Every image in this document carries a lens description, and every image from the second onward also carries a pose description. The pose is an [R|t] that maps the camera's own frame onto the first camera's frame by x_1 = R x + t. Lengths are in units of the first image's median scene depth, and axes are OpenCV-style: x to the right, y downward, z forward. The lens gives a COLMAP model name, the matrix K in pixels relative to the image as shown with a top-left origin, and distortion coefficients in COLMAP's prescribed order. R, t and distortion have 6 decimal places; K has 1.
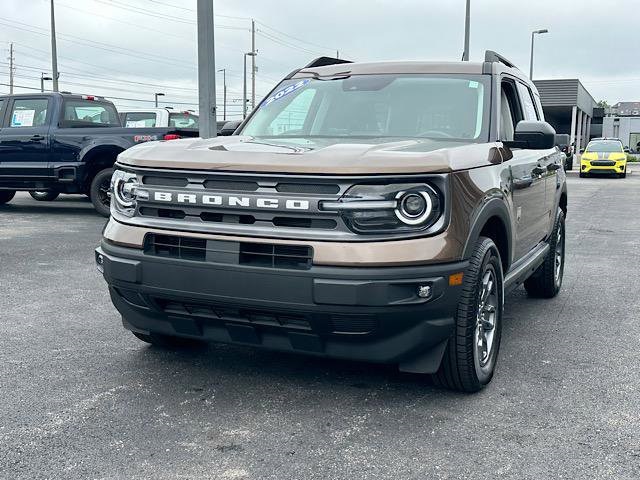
lens RADIAL K [[749.3, 0, 320.0], [0, 749.3, 240.0], [0, 0, 1]] dist [0.198433, -0.420270]
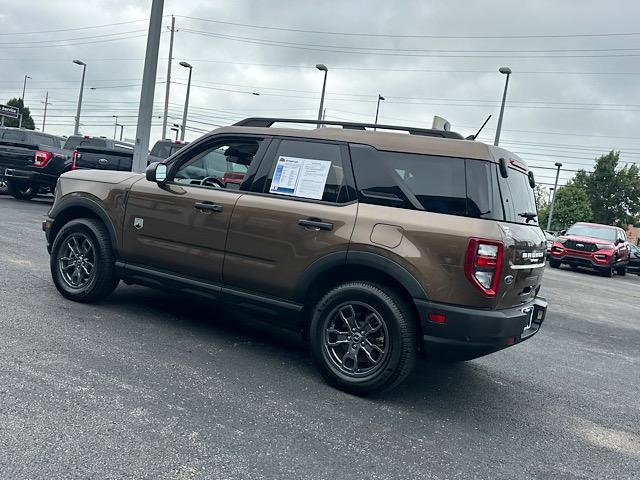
lens RADIAL K [[609.2, 0, 315.3], [0, 609.2, 231.9], [0, 0, 1]] dist [0.167526, -0.330200]
pose [[-0.122773, 0.020158, -0.992230, 1.882524], [-0.263197, 0.963332, 0.052137, -0.227815], [0.956898, 0.267553, -0.112965, 1.962917]]
